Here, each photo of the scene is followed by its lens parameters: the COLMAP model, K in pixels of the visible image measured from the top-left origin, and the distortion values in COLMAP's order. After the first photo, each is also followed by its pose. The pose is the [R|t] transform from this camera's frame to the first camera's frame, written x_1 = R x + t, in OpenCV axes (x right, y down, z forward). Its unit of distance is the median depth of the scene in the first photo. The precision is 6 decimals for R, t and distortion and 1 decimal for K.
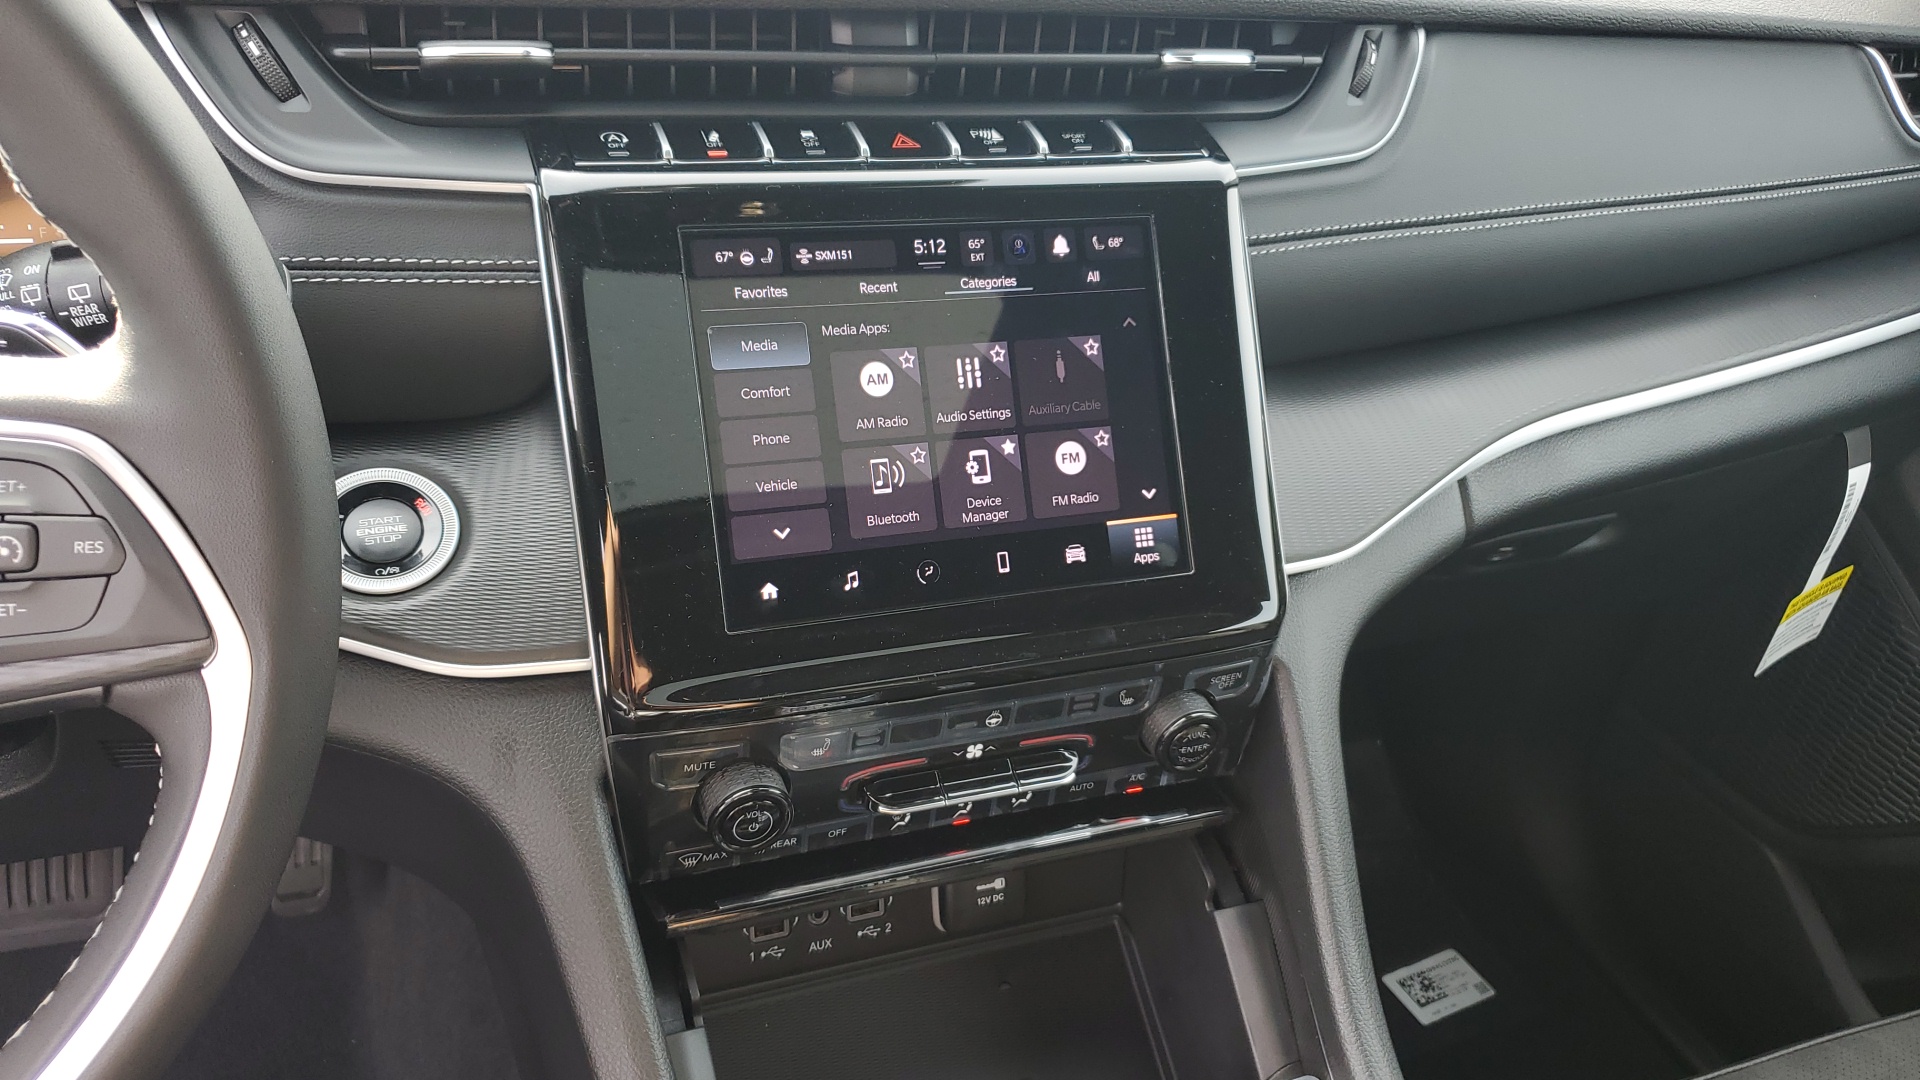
lens RADIAL K [[1518.6, 0, 956.7], [0, 1518.6, 555.5], [0, 0, 1]] dist [0.033545, -0.045014]
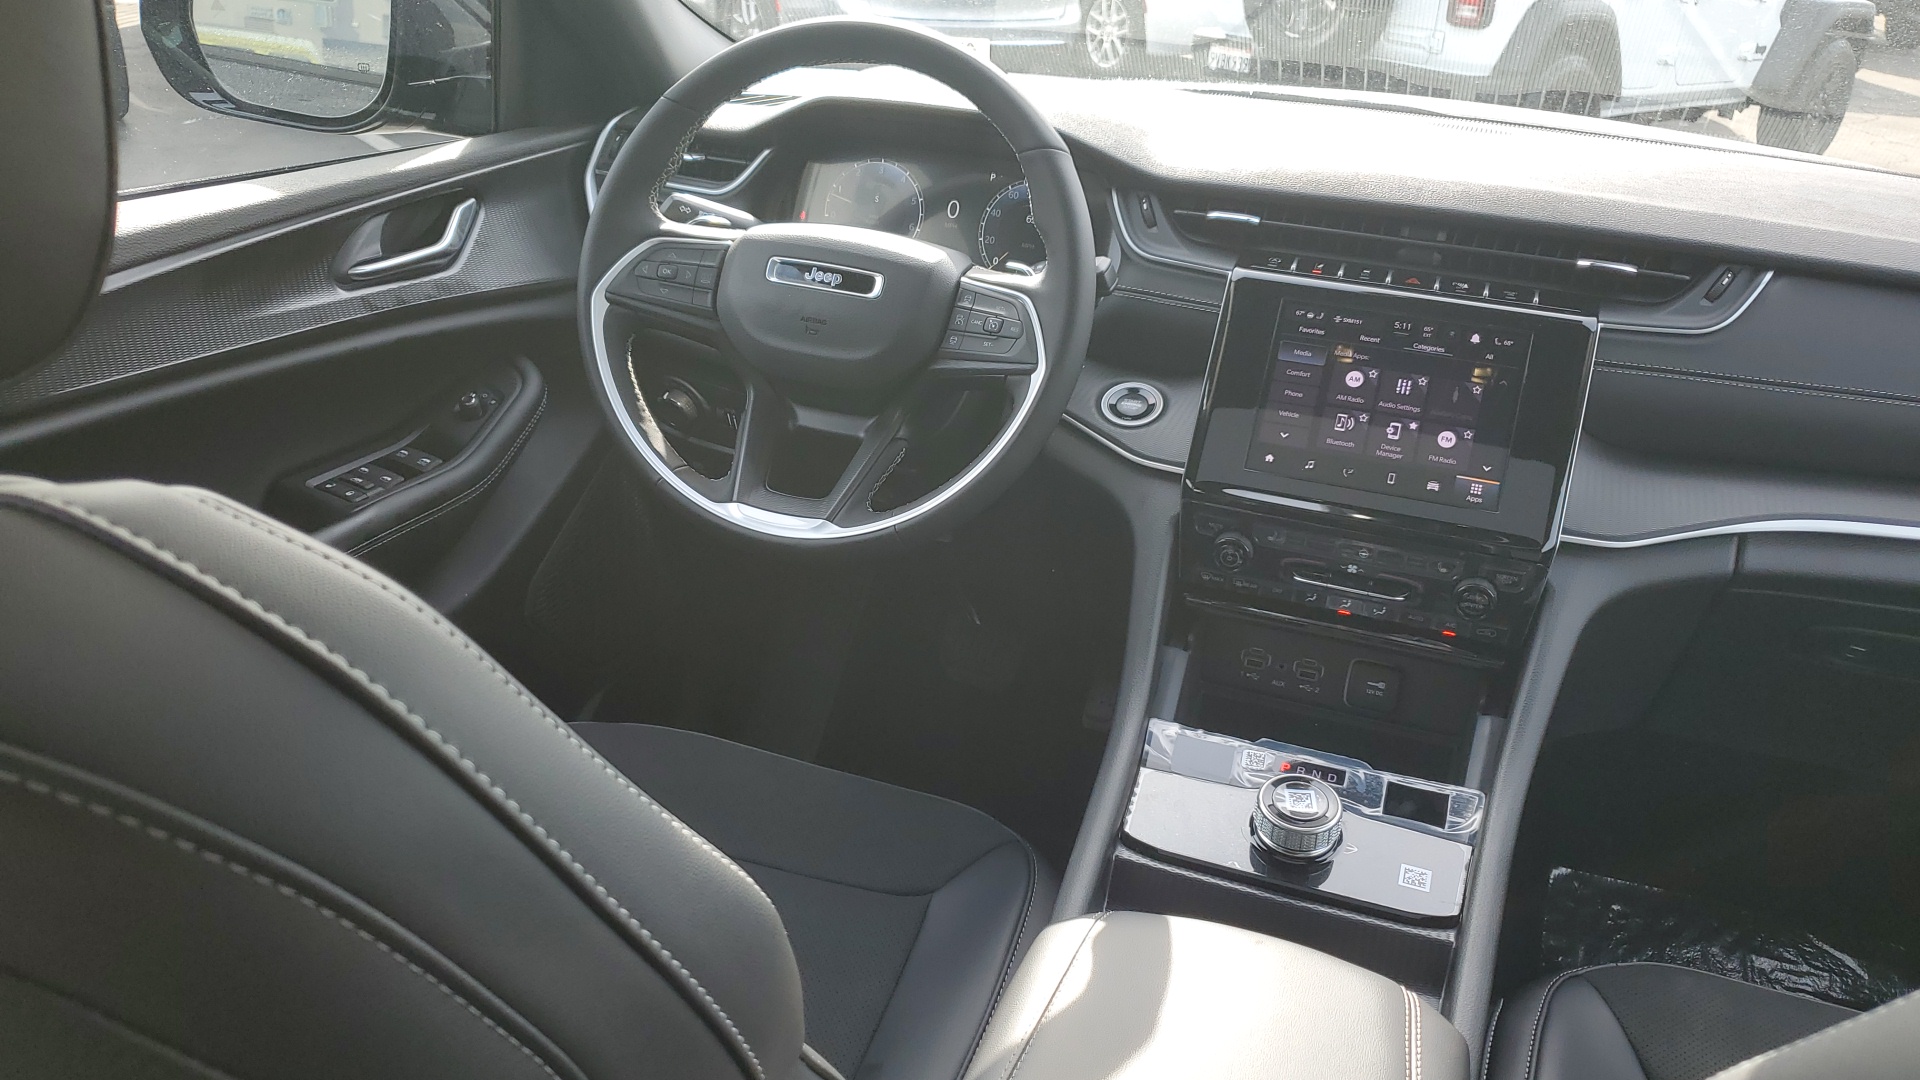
lens RADIAL K [[1518.6, 0, 978.8], [0, 1518.6, 555.2], [0, 0, 1]] dist [0.033545, -0.045014]
pose [[0.763589, 0.210967, -0.610267, 0.865758], [-0.329837, 0.939949, -0.087767, 0.457628], [0.555104, 0.268307, 0.787319, -0.859478]]
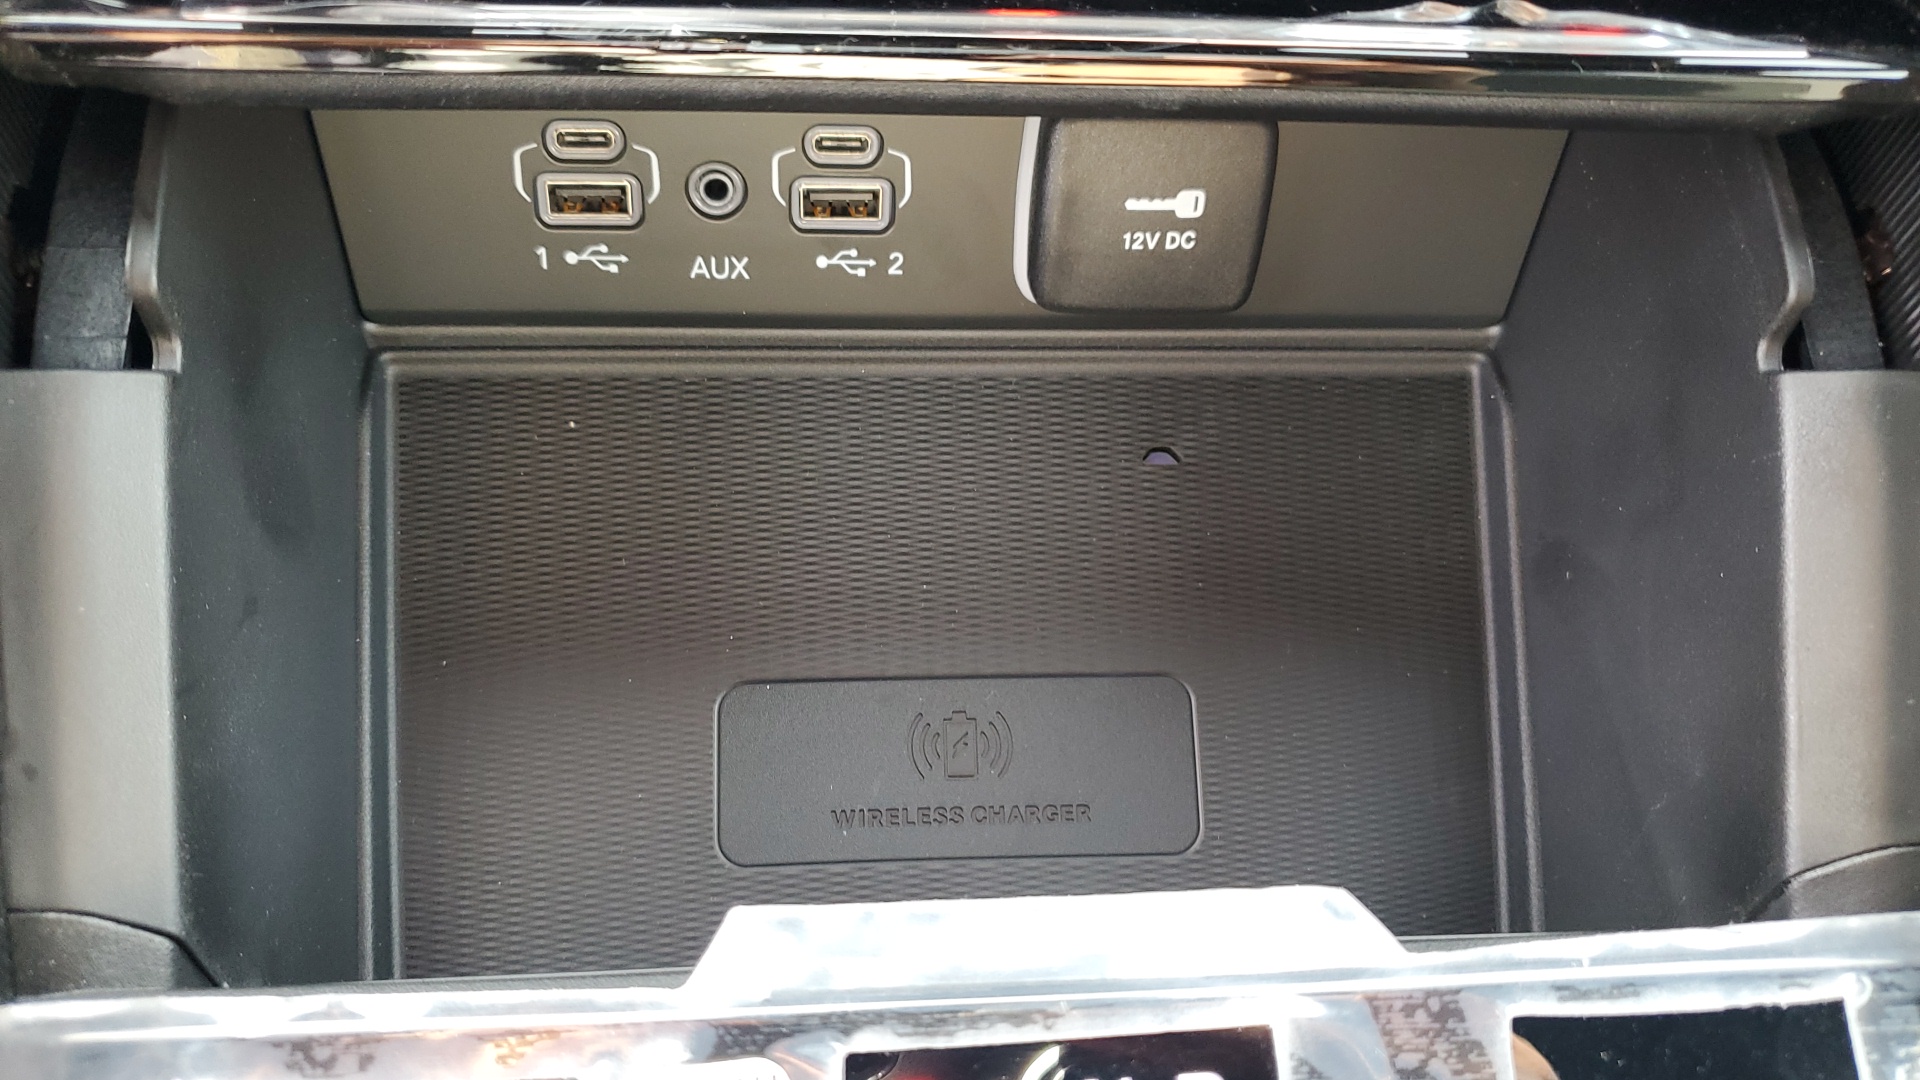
lens RADIAL K [[1518.6, 0, 942.3], [0, 1518.6, 541.3], [0, 0, 1]] dist [0.033545, -0.045014]
pose [[0.951670, 0.219149, -0.215170, 0.083309], [-0.134720, 0.927473, 0.348774, 0.199877], [0.275998, -0.302931, 0.912172, 0.715659]]
